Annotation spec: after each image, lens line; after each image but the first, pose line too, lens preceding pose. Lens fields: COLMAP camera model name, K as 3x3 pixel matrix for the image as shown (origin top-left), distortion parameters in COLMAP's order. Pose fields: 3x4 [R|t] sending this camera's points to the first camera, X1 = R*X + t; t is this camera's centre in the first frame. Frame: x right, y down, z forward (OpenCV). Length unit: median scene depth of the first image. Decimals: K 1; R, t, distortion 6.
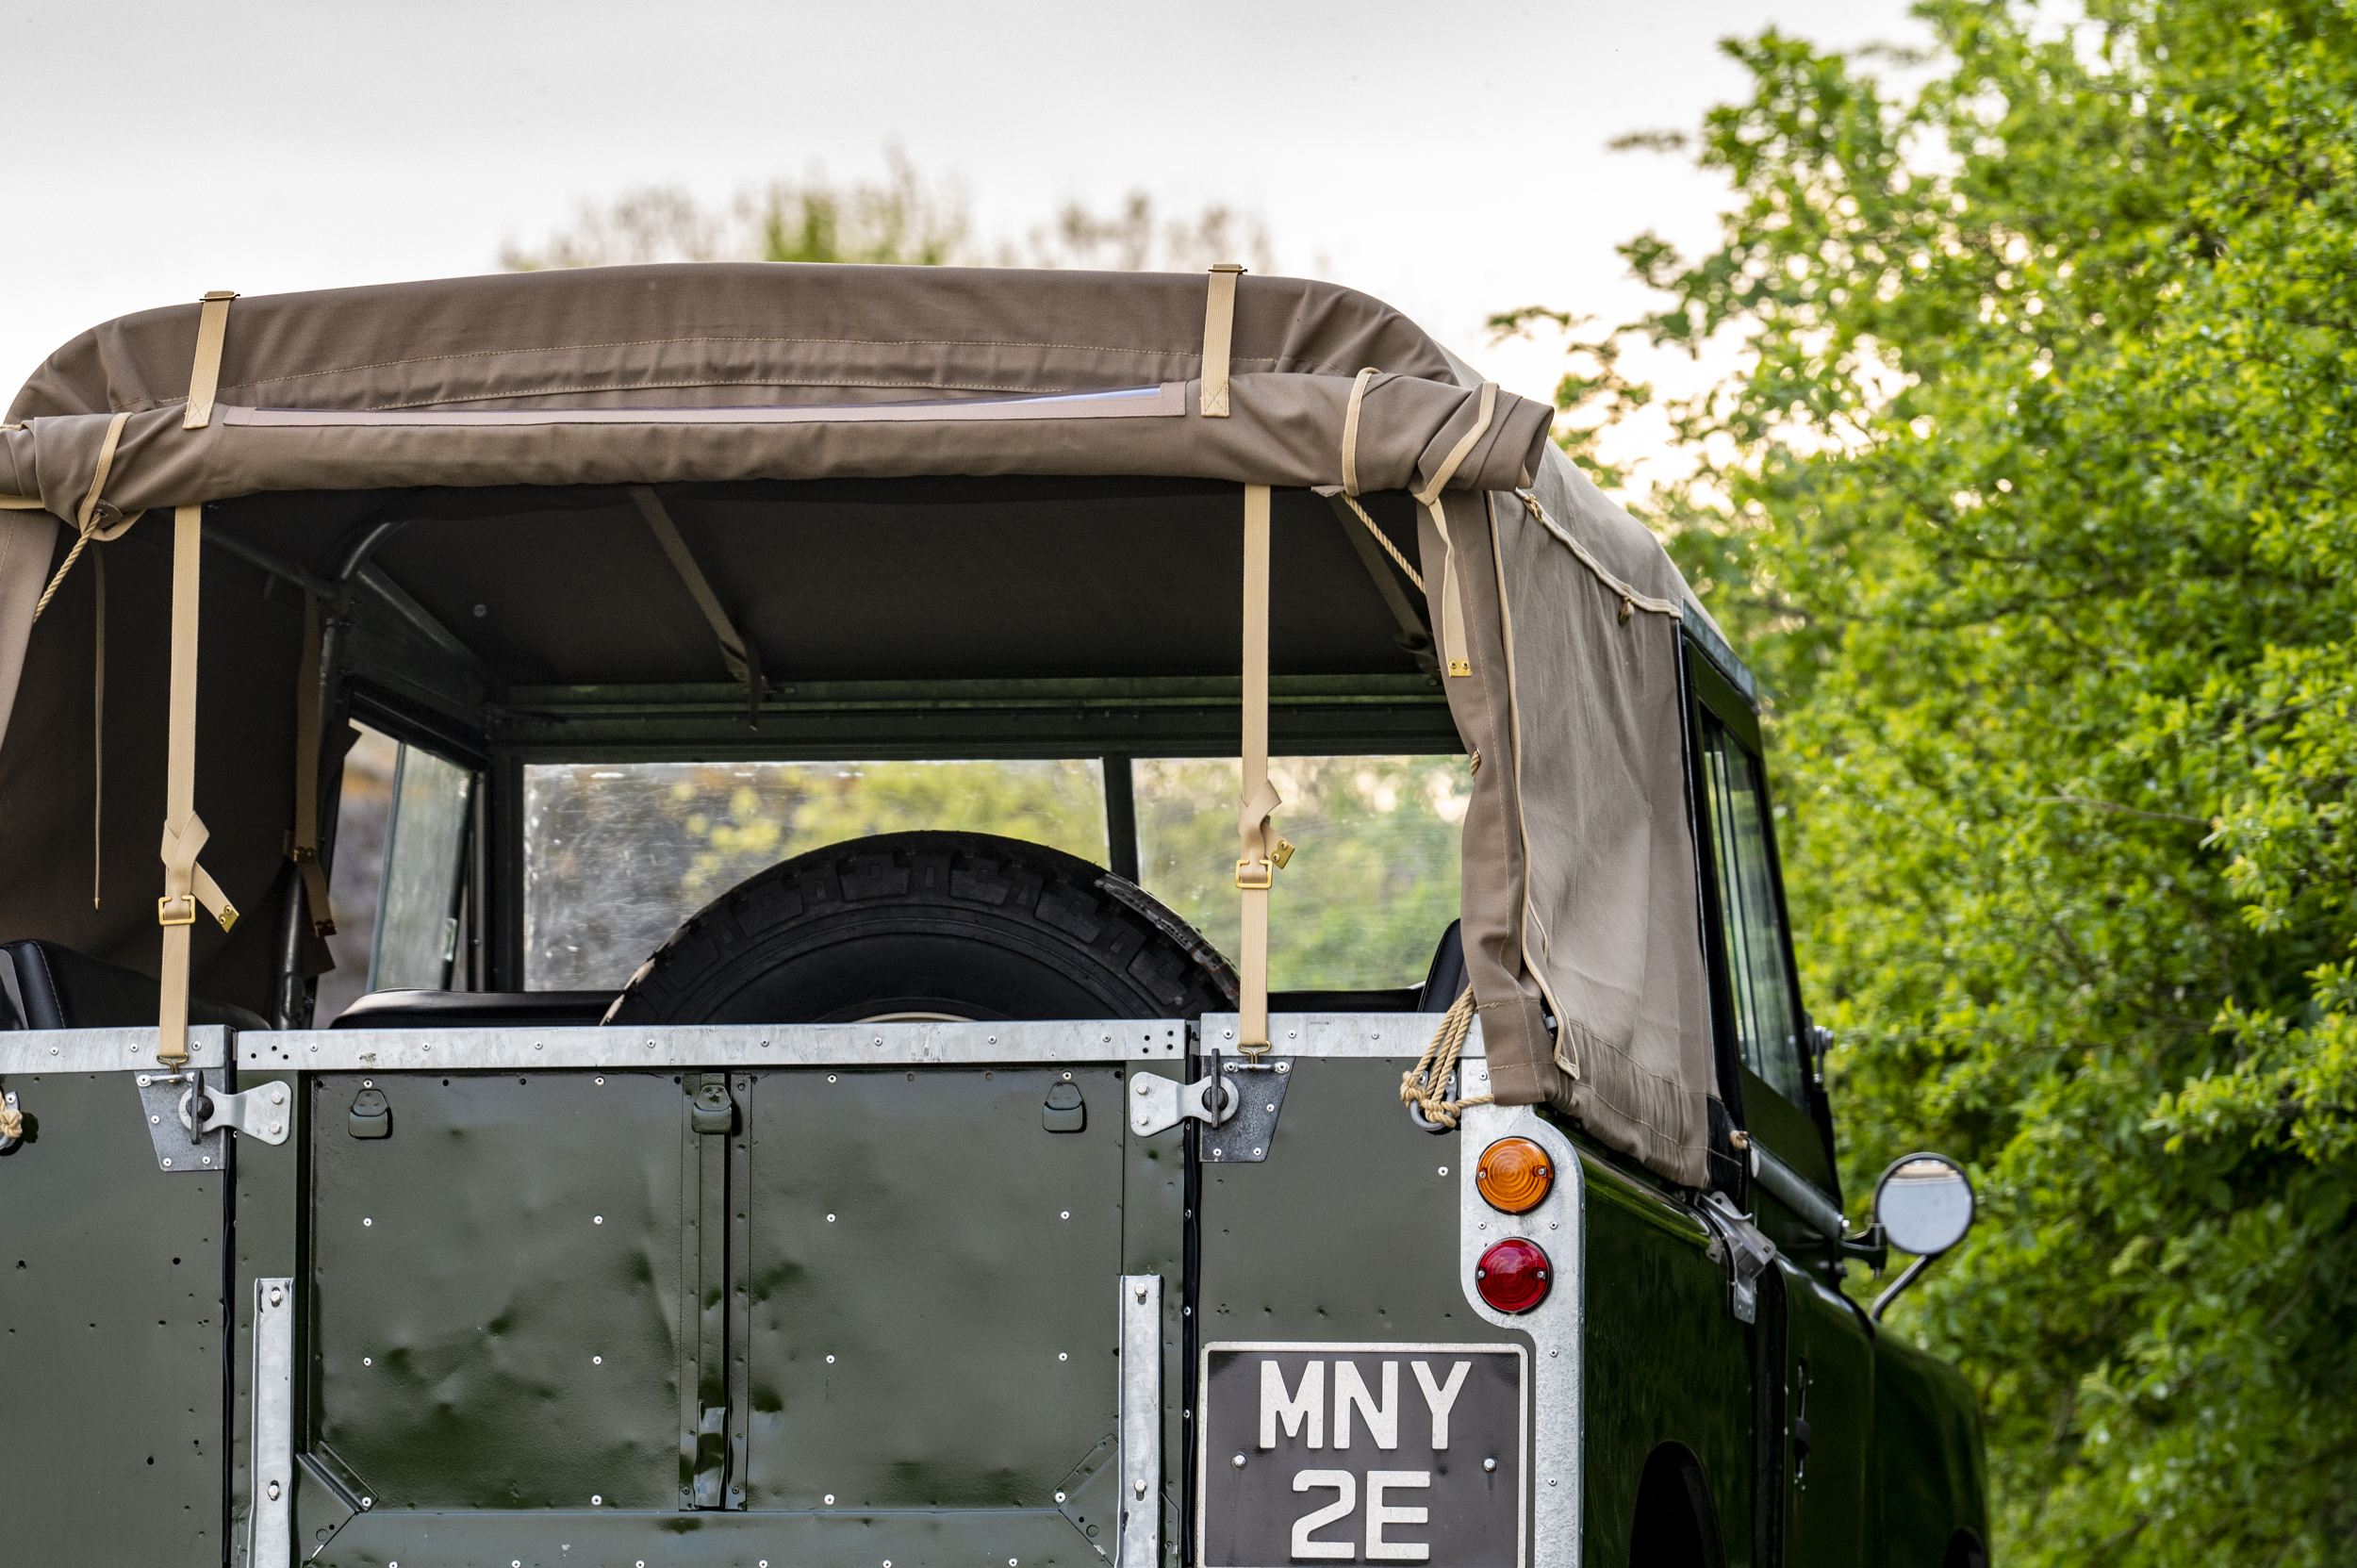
lens RADIAL K [[12002.7, 0, 1178.7], [0, 12002.7, 384.9], [0, 0, 1]] dist [0.121775, -4.058584]
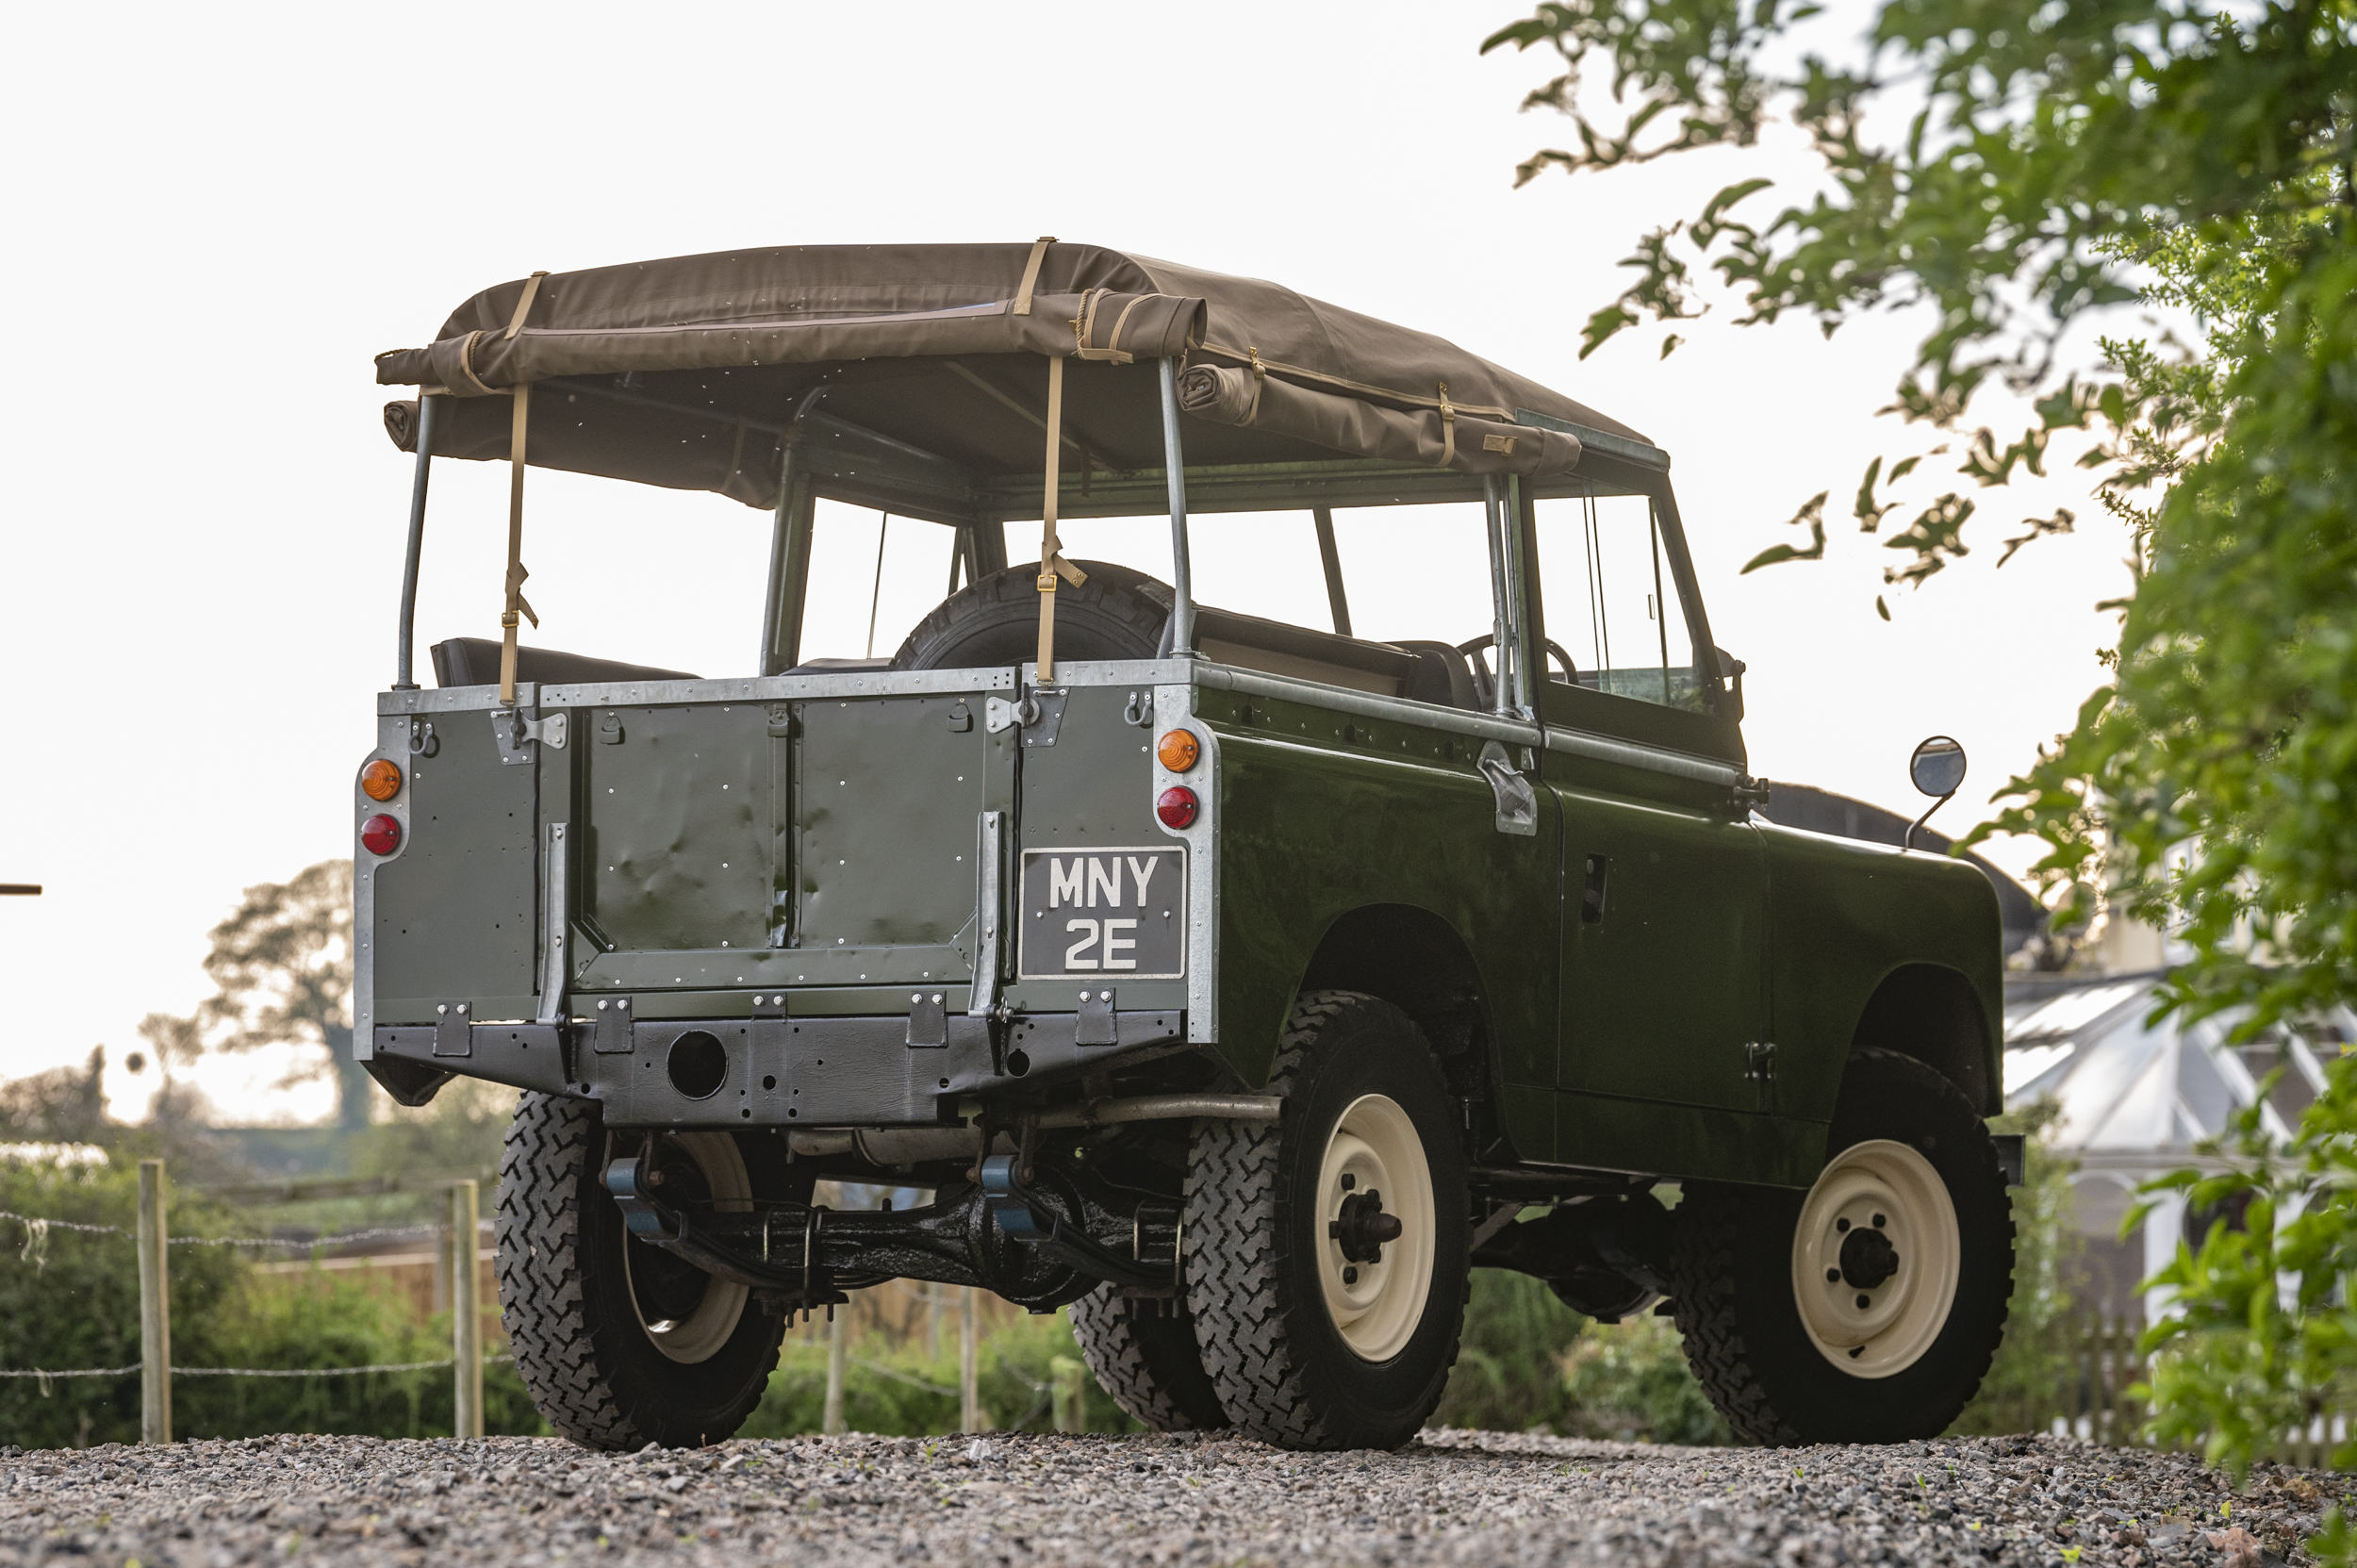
lens RADIAL K [[9497.8, 0, 1172.9], [0, 9497.8, 710.6], [0, 0, 1]] dist [0.021603, 1.220852]
pose [[0.956356, -0.022782, -0.291314, 0.426842], [0.039175, 0.997952, 0.050565, -0.010265], [0.289565, -0.059771, 0.955290, -0.324228]]
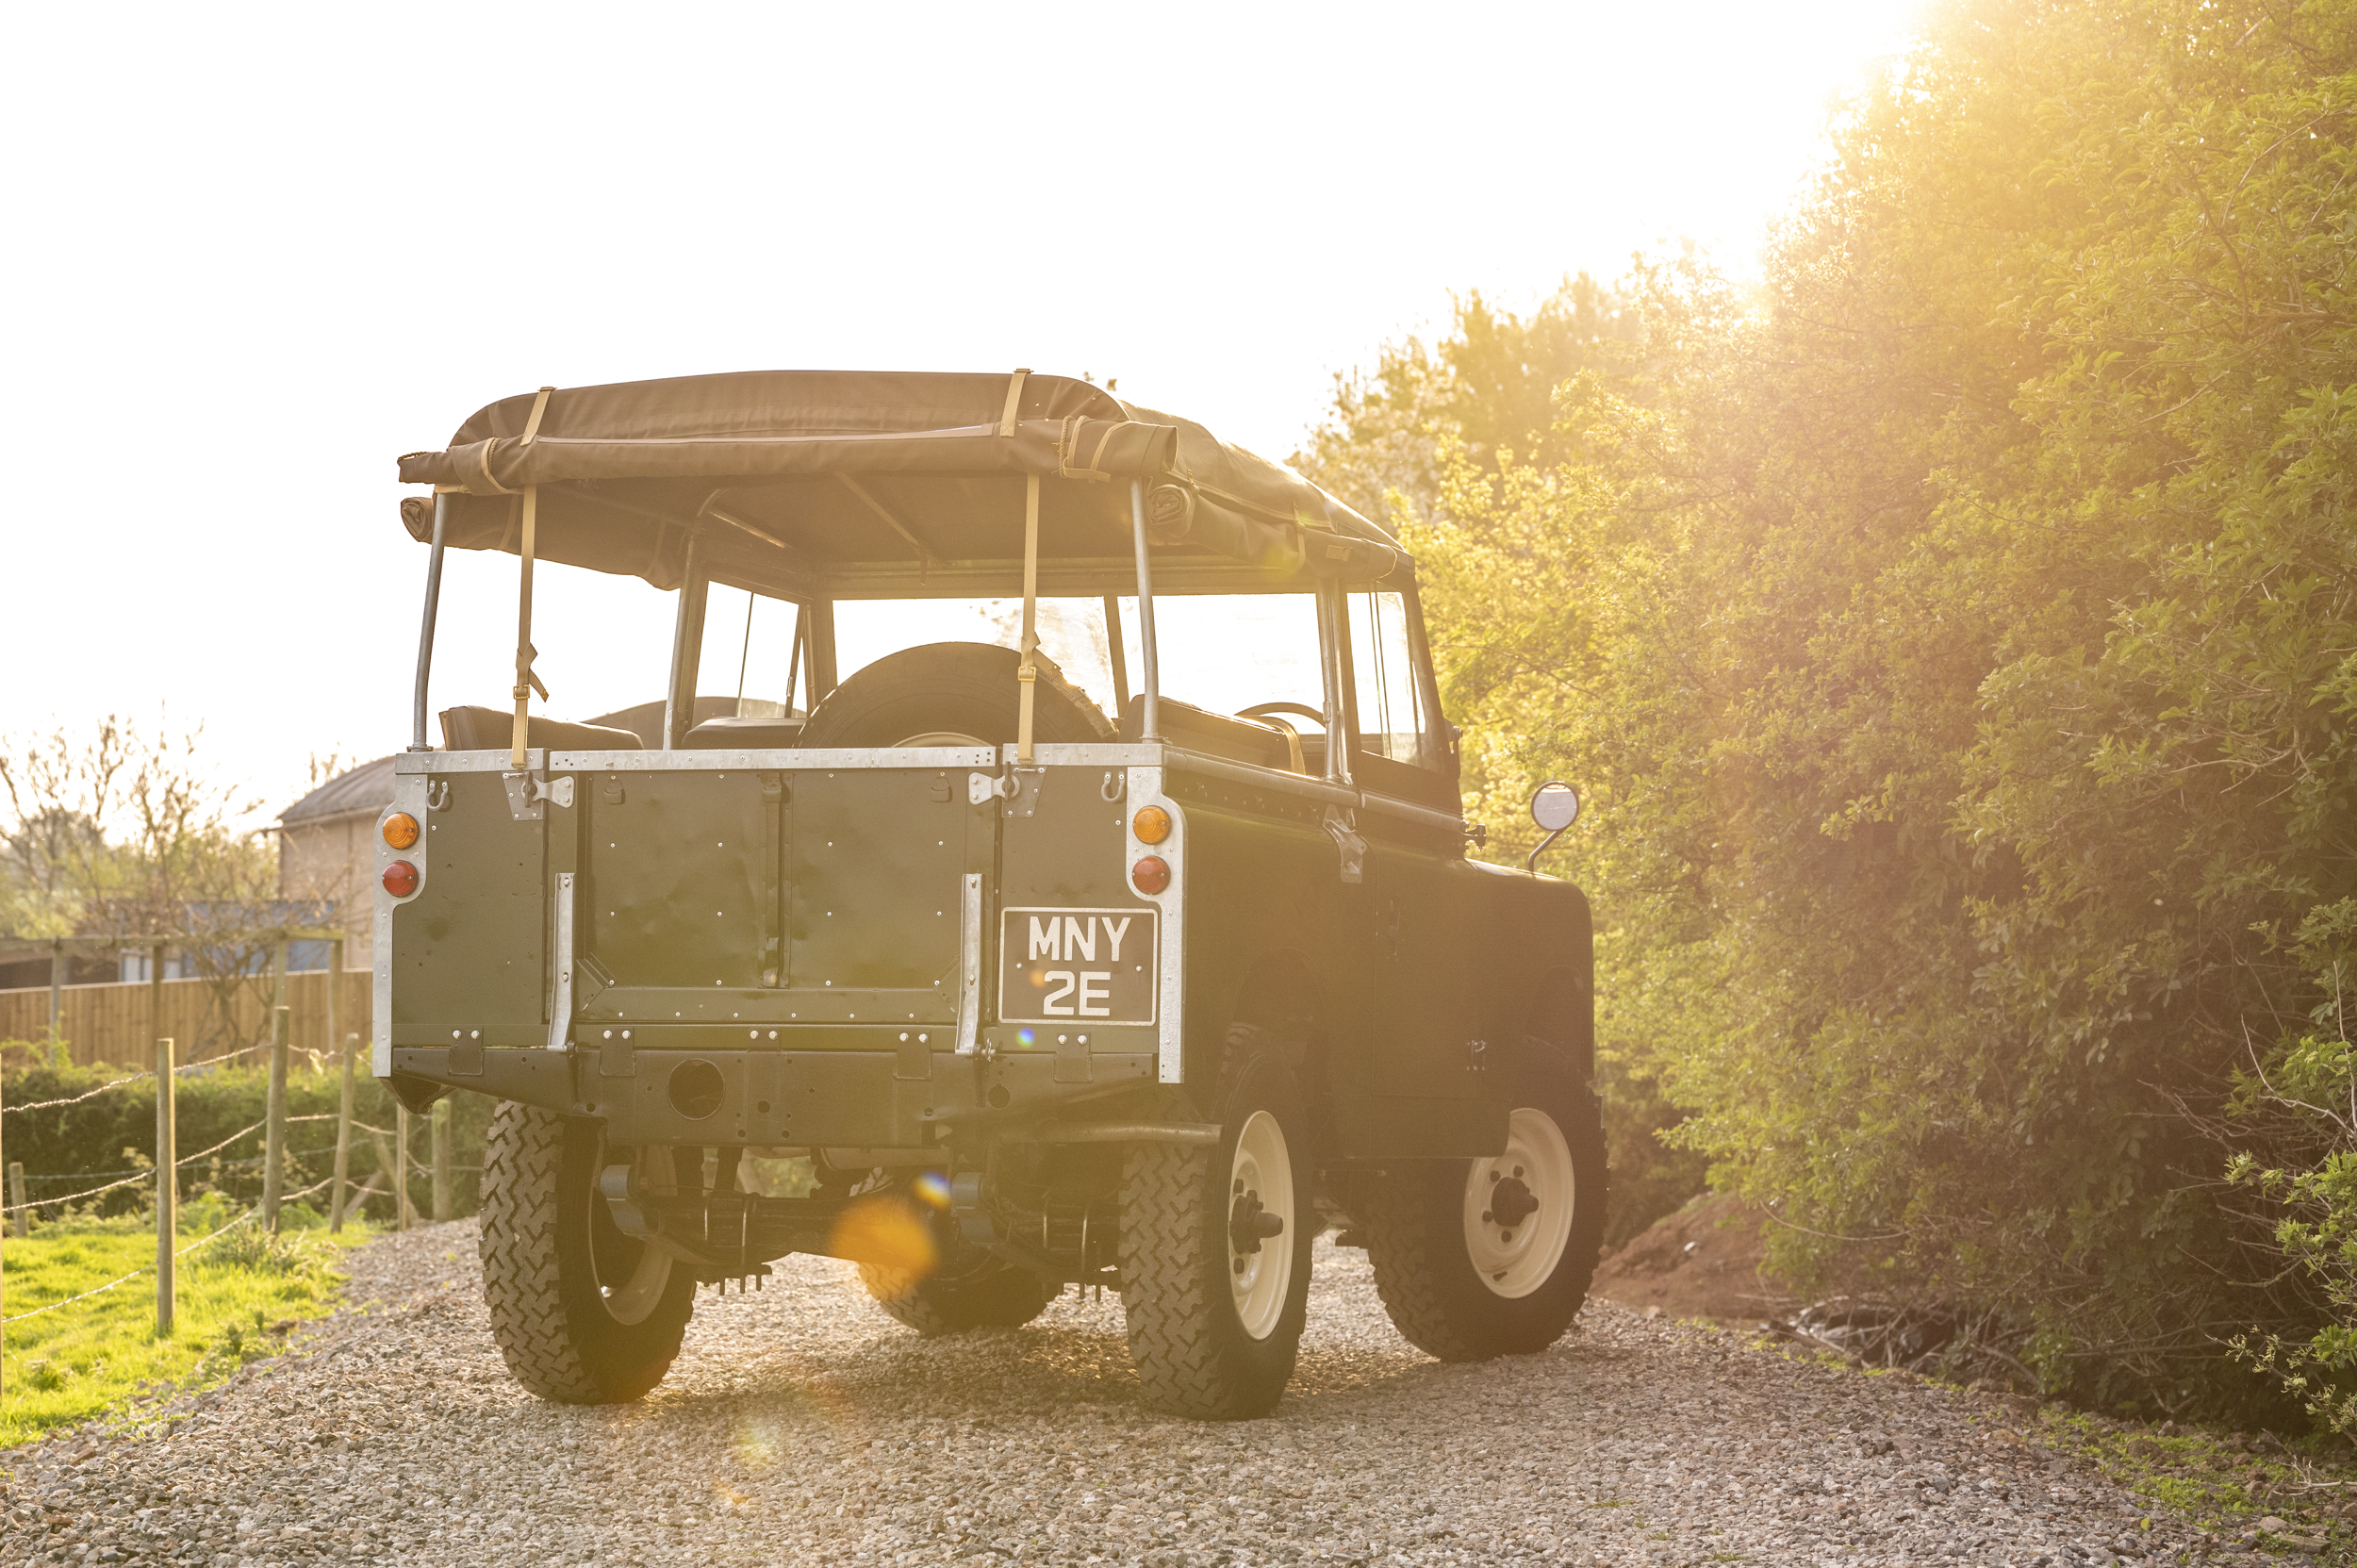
lens RADIAL K [[5300.8, 0, 1195.5], [0, 5300.8, 786.6], [0, 0, 1]] dist [0.022086, -0.365923]
pose [[0.992448, -0.001690, -0.122651, 0.141546], [0.011970, 0.996468, 0.083122, -0.013586], [0.122078, -0.083962, 0.988963, 0.127624]]
